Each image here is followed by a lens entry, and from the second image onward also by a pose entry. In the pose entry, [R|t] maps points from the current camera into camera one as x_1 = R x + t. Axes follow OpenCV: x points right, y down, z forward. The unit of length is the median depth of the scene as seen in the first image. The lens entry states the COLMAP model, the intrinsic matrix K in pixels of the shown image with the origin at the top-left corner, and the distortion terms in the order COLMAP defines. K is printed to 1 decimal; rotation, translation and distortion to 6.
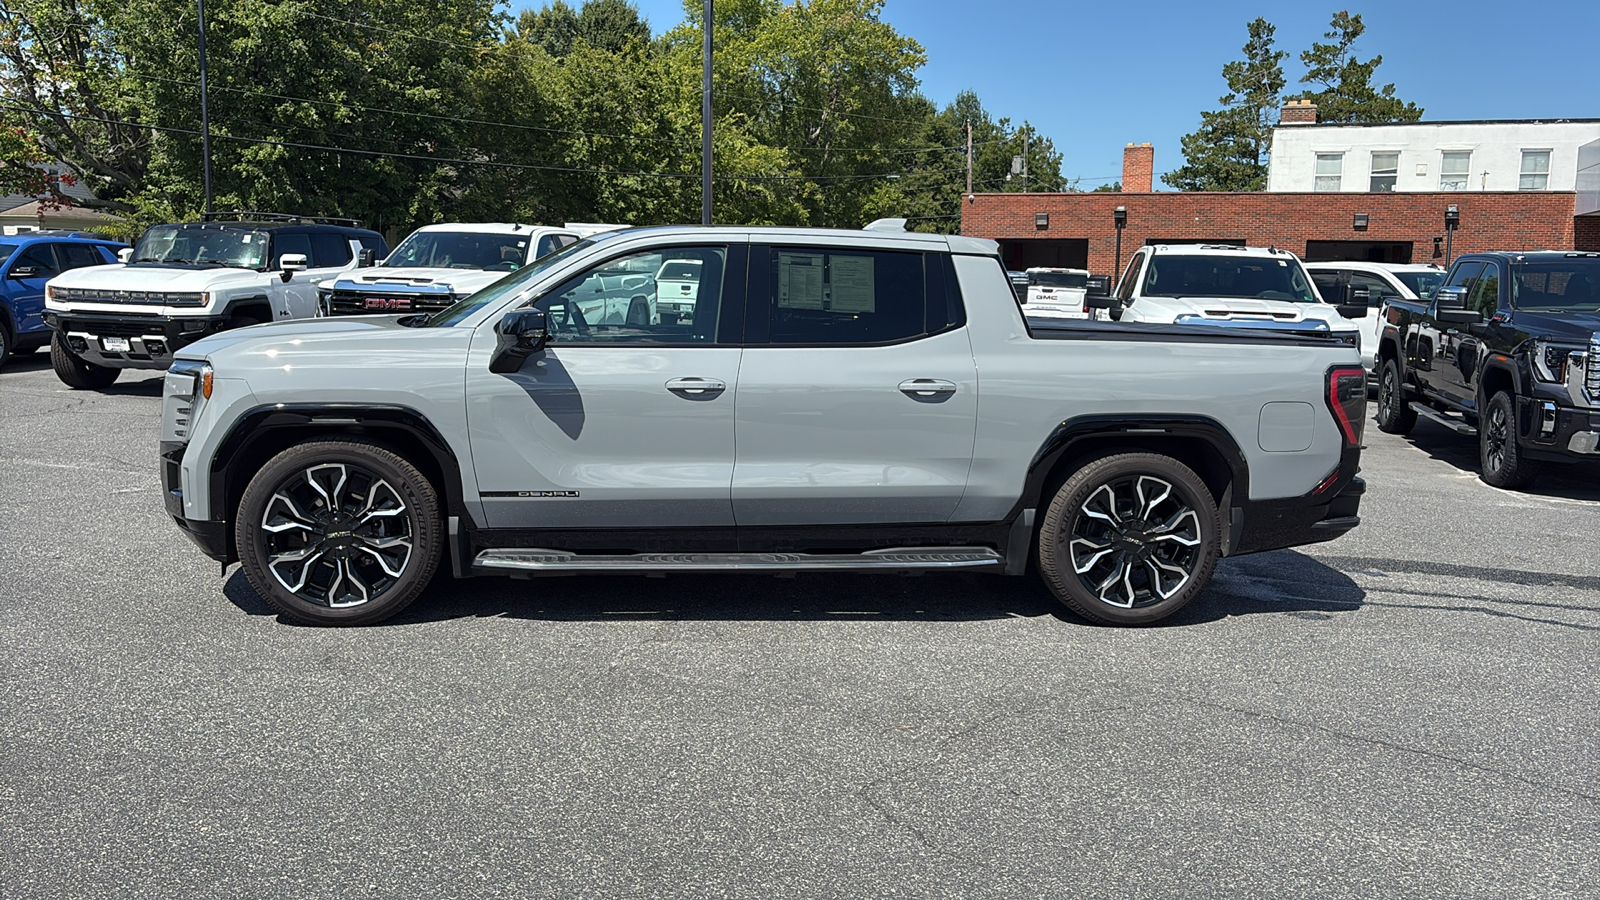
lens RADIAL K [[1373.9, 0, 800.0], [0, 1373.9, 450.0], [0, 0, 1]] dist [0.031611, -0.007074]
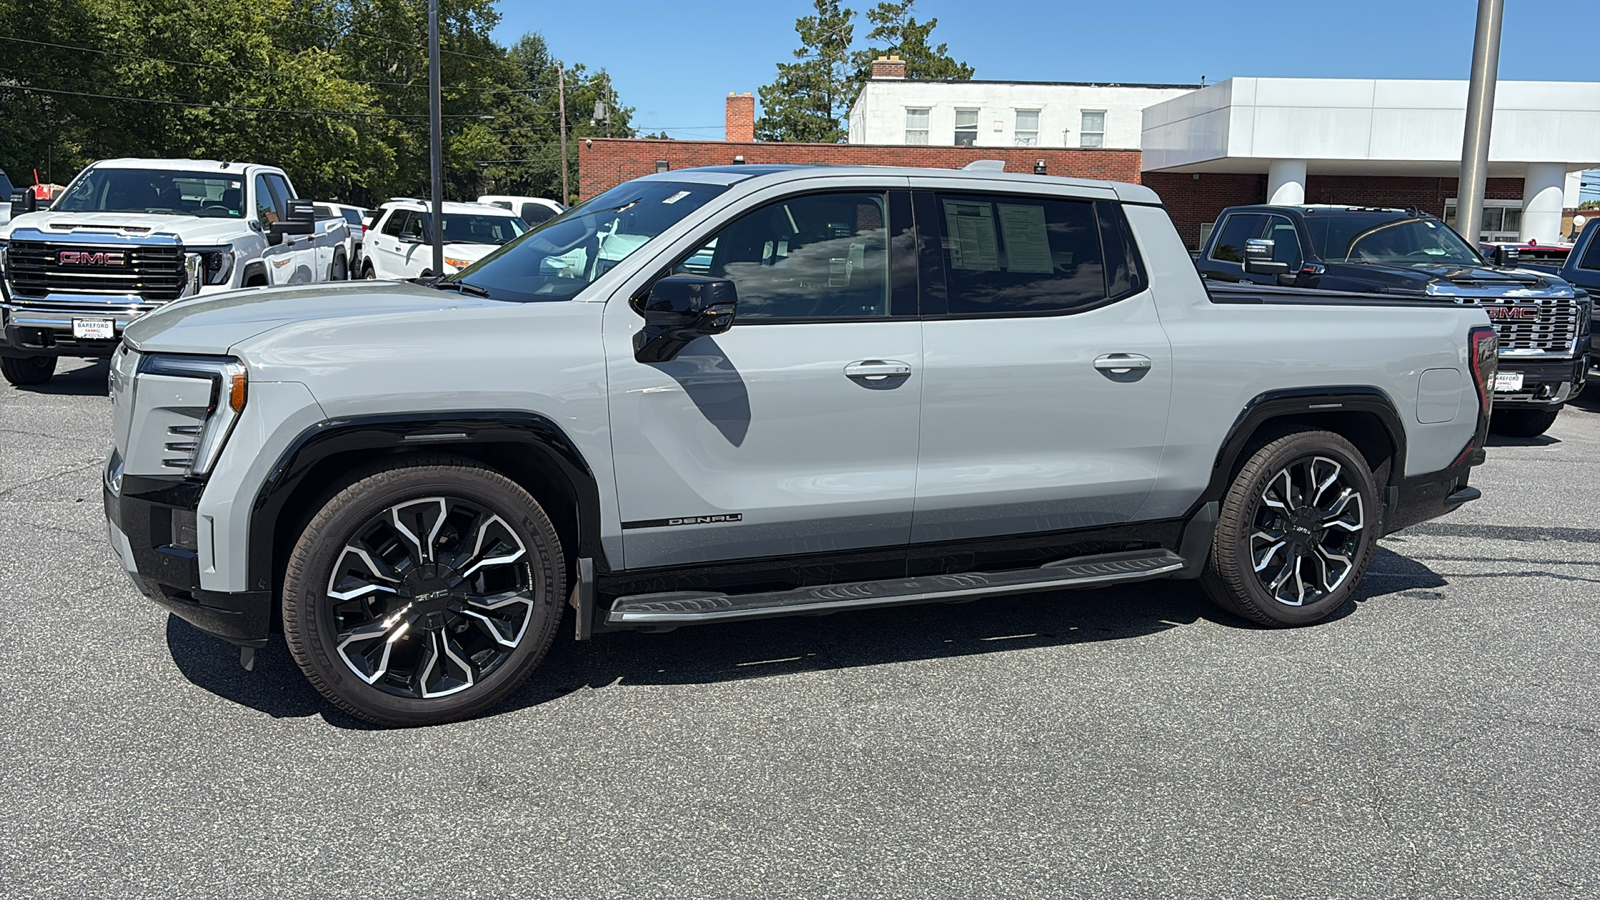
lens RADIAL K [[1372.9, 0, 766.0], [0, 1372.9, 439.4], [0, 0, 1]] dist [0.030485, -0.024851]
pose [[0.955654, -0.042208, 0.291452, -0.343513], [0.033437, 0.998827, 0.035013, -0.034839], [-0.292588, -0.023715, 0.955944, 0.254218]]
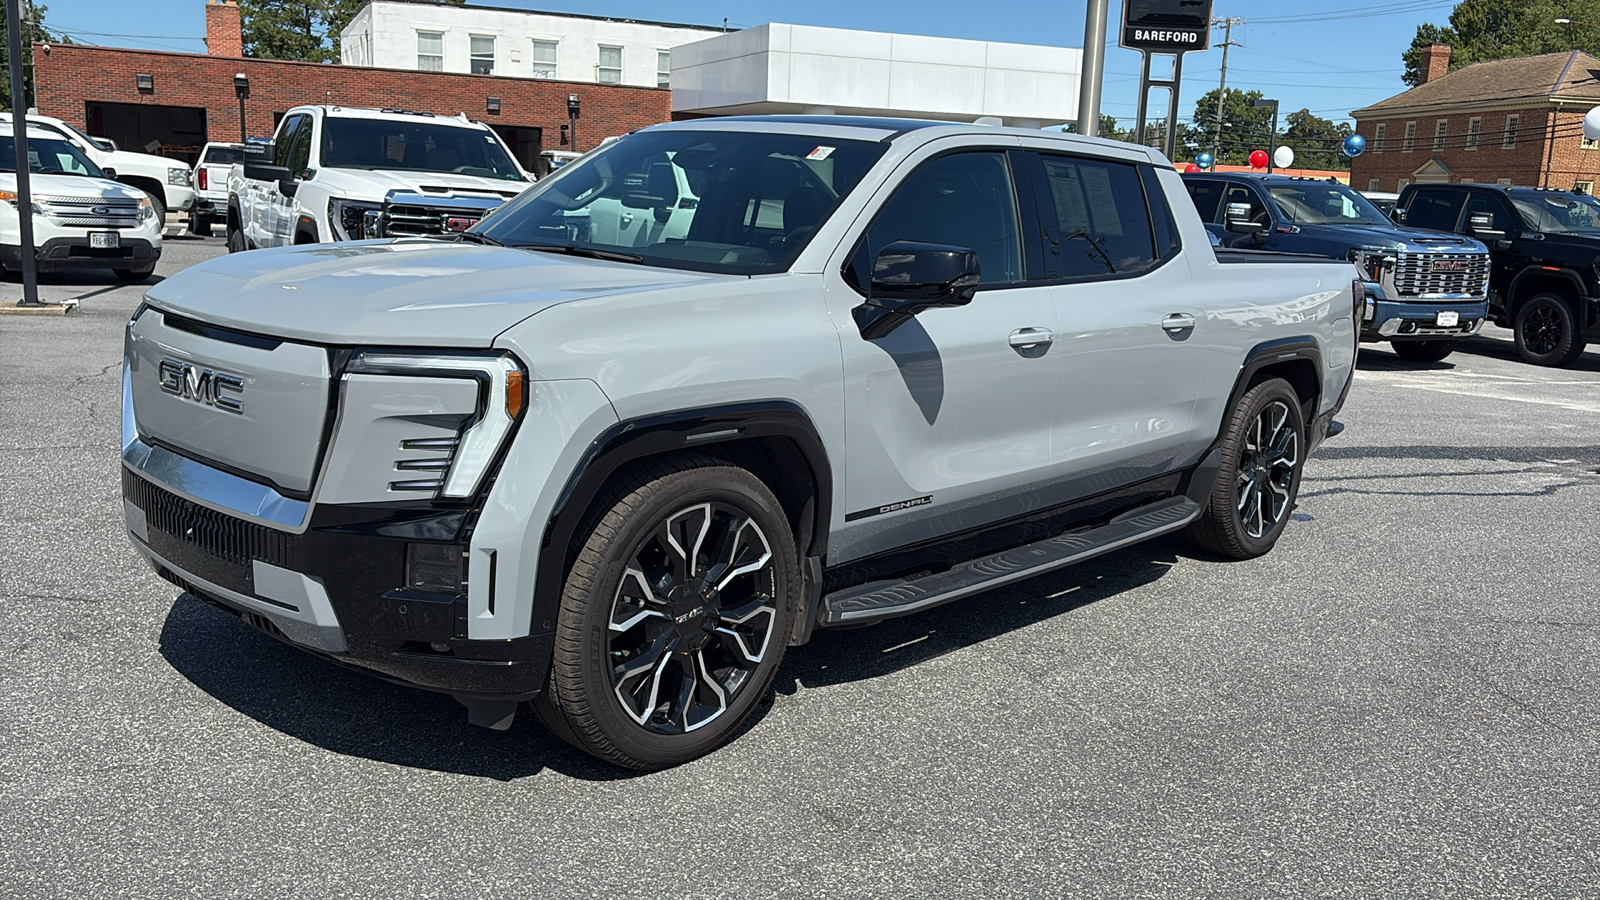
lens RADIAL K [[1378.8, 0, 800.0], [0, 1378.8, 450.0], [0, 0, 1]] dist [0.015818, 0.057194]
pose [[0.765609, -0.110357, 0.633770, -0.626124], [0.054919, 0.992792, 0.106530, -0.069319], [-0.640958, -0.046754, 0.766150, 0.459326]]
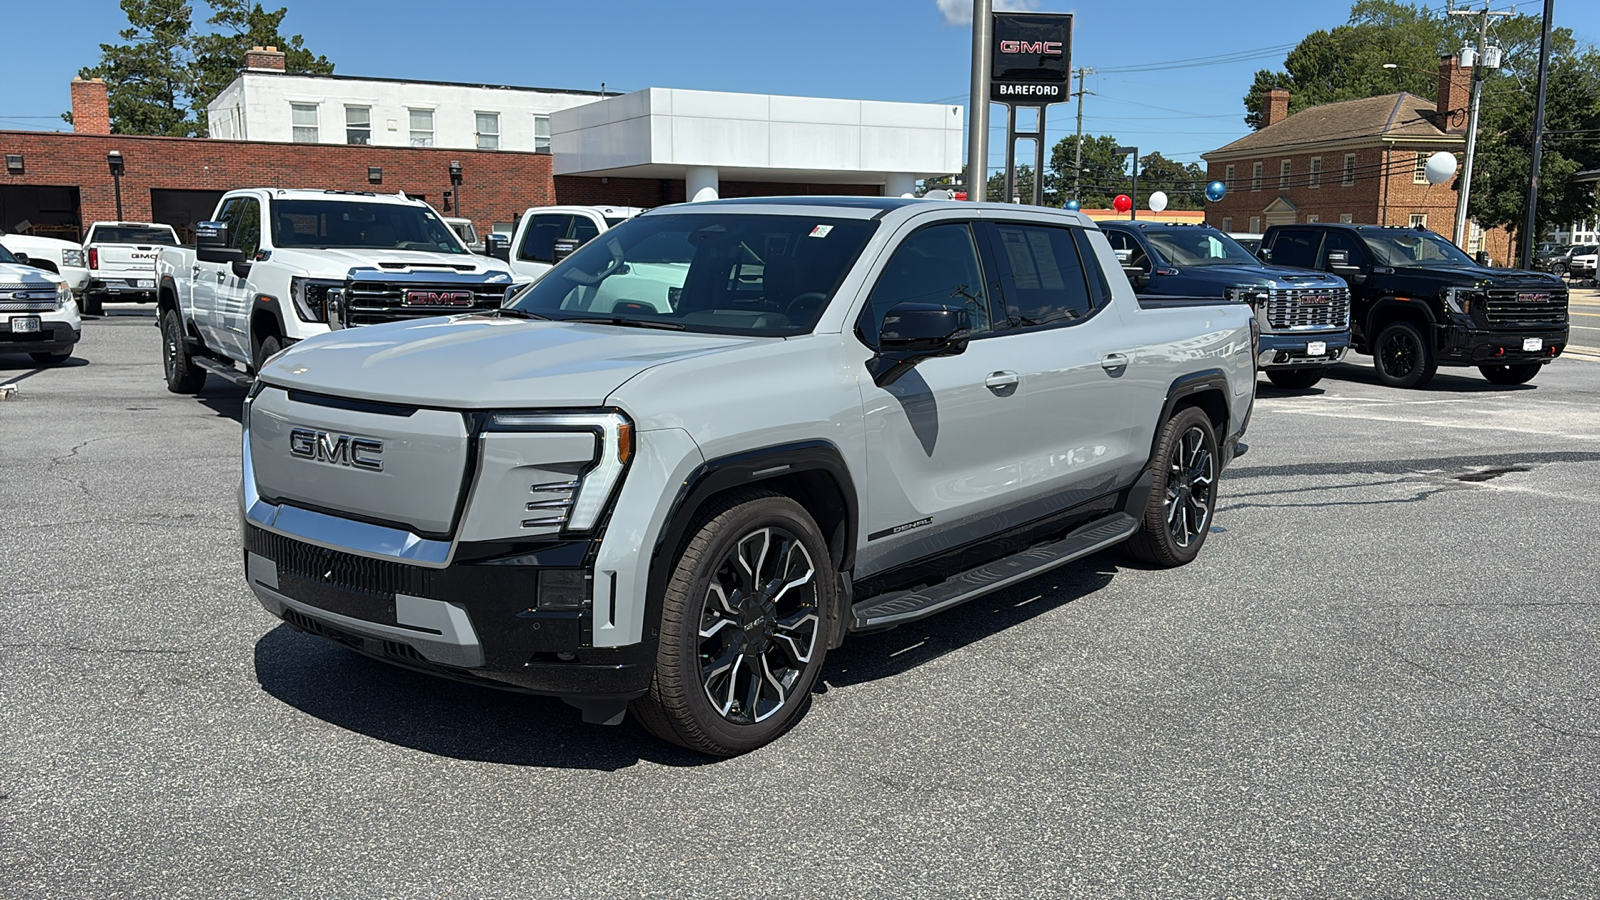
lens RADIAL K [[1376.7, 0, 783.0], [0, 1376.7, 447.1], [0, 0, 1]] dist [0.039642, 0.005641]
pose [[0.710592, -0.119146, 0.693443, -0.757098], [0.095659, 0.992767, 0.072551, -0.077371], [-0.697071, 0.014780, 0.716850, 0.425038]]
